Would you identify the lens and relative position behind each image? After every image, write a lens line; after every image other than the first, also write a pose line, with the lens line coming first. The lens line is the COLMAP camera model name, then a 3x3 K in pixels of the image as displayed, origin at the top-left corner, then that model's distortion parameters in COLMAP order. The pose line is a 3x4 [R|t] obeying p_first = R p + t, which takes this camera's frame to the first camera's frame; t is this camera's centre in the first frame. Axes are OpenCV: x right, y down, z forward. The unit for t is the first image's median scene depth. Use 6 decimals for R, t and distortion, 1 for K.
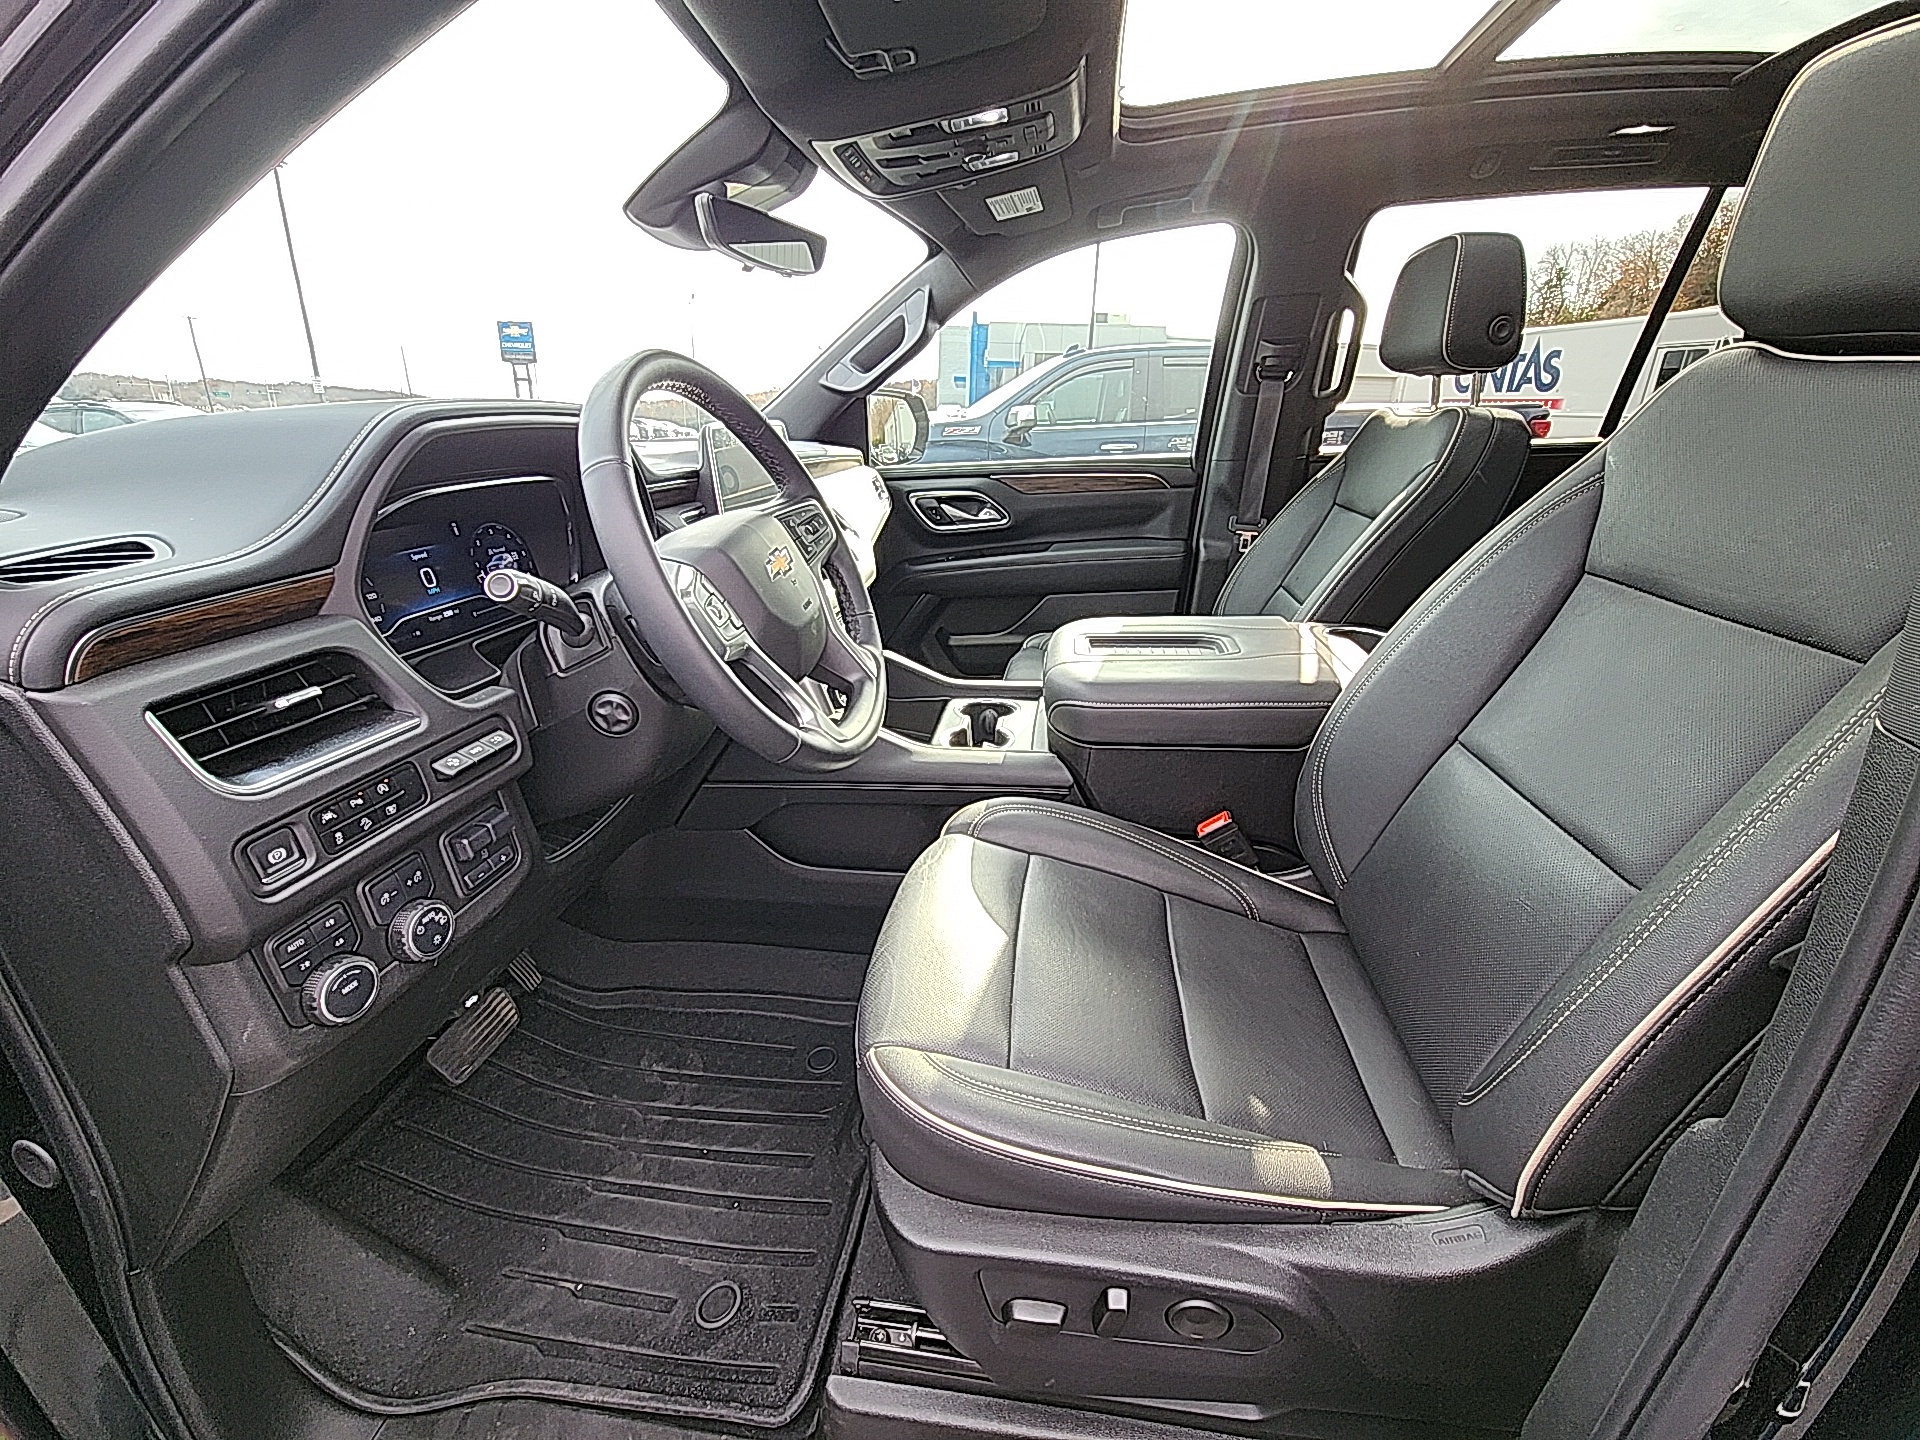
lens RADIAL K [[771.2, 0, 945.5], [0, 771.2, 716.4], [0, 0, 1]] dist [0.014283, -0.008162]
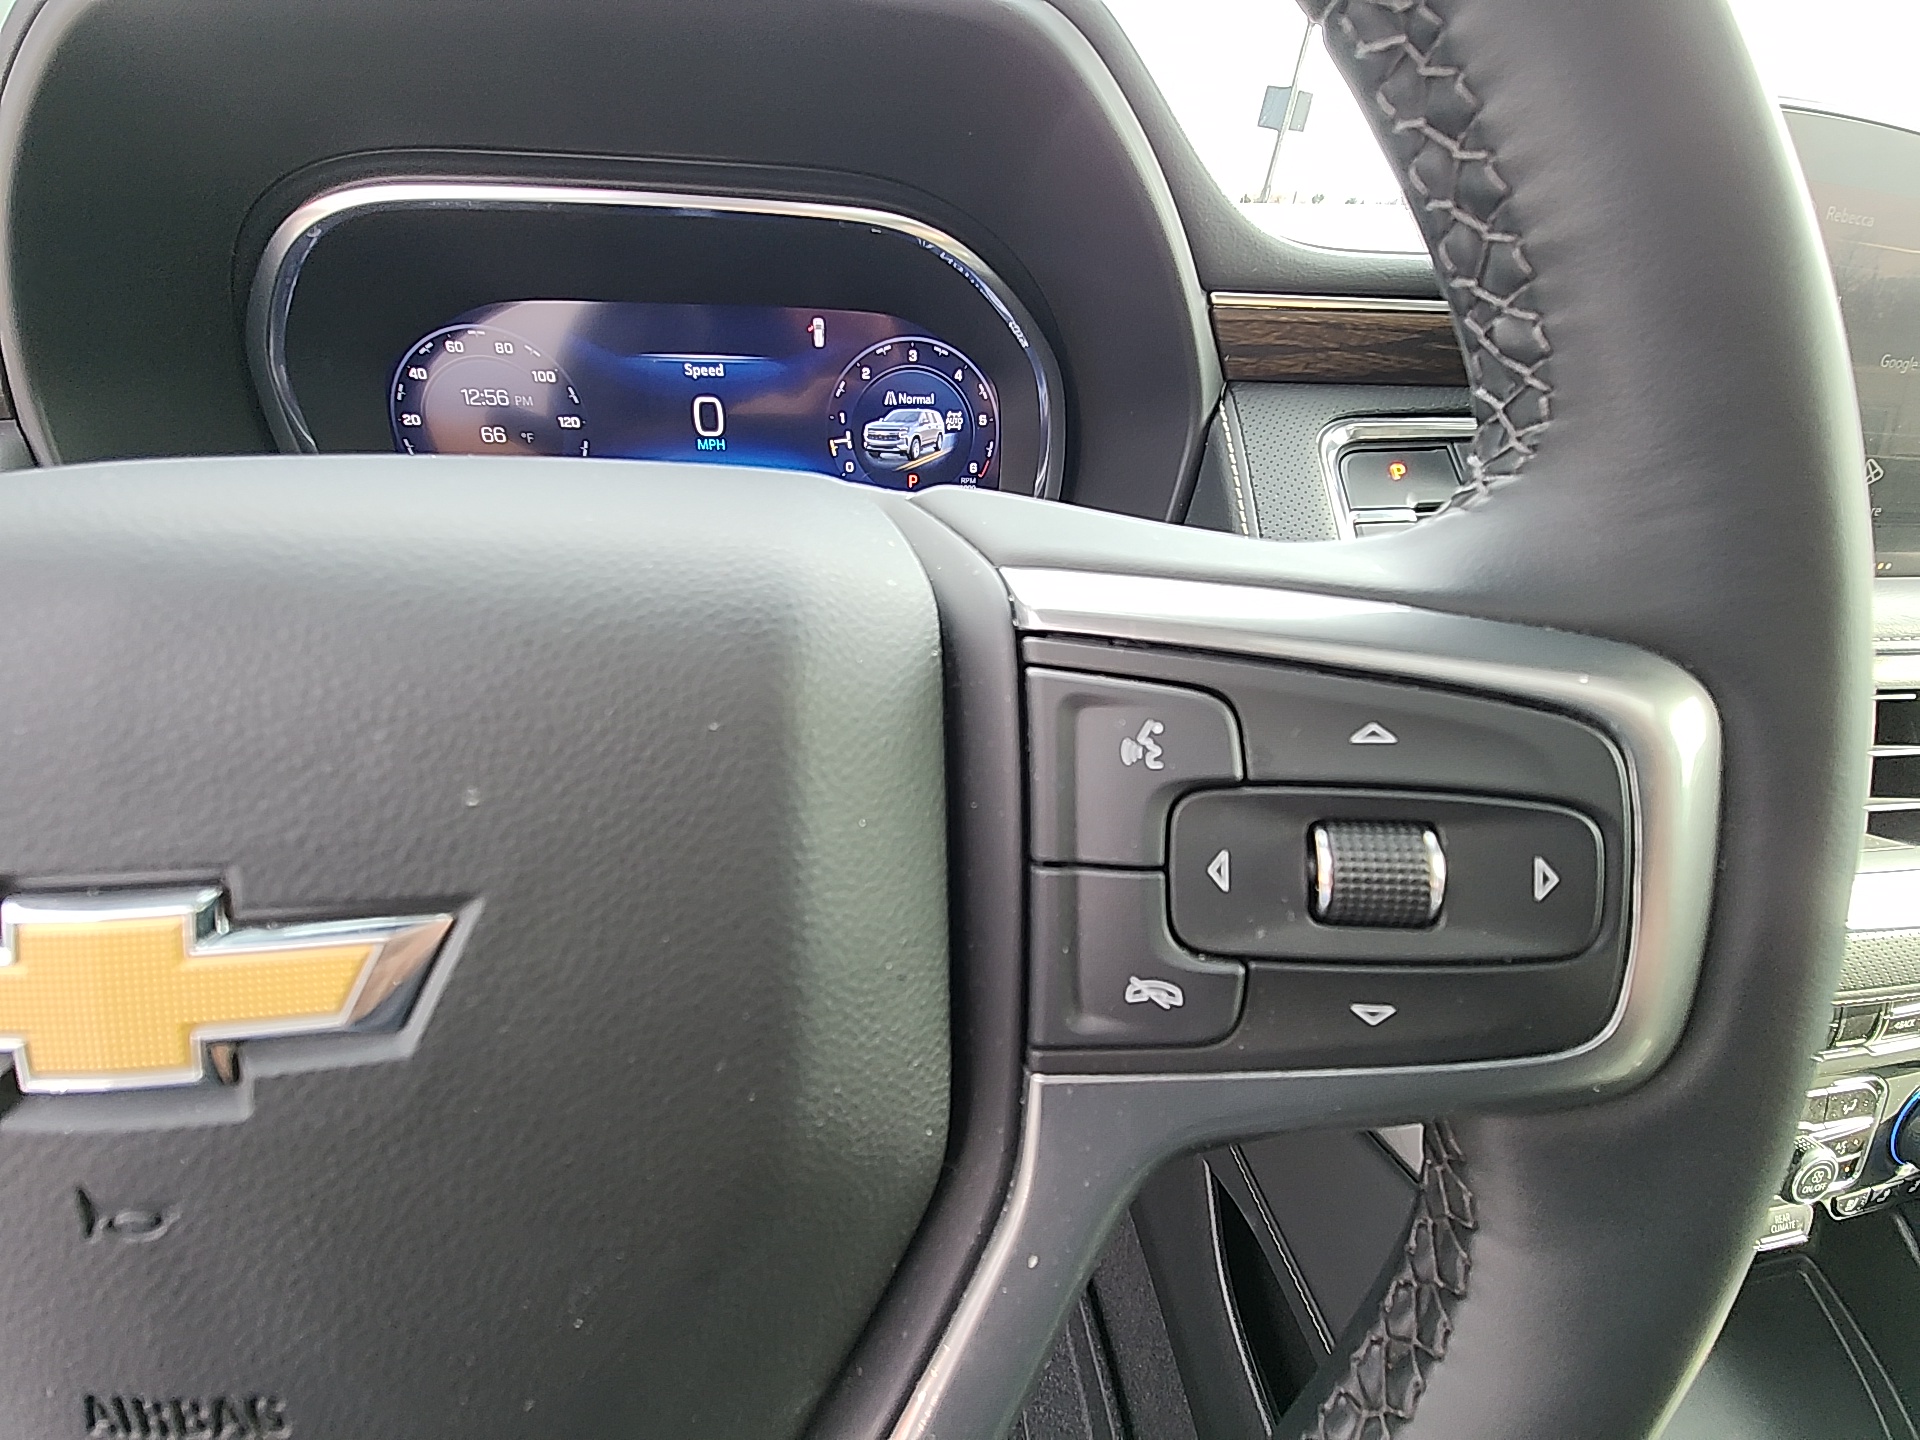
lens RADIAL K [[776.0, 0, 960.4], [0, 776.0, 712.0], [0, 0, 1]] dist [0.000147, -0.000474]
pose [[0.268904, 0.522545, -0.809097, -0.092647], [-0.388348, 0.827551, 0.405395, -0.254079], [0.881406, 0.205199, 0.425461, 0.847862]]
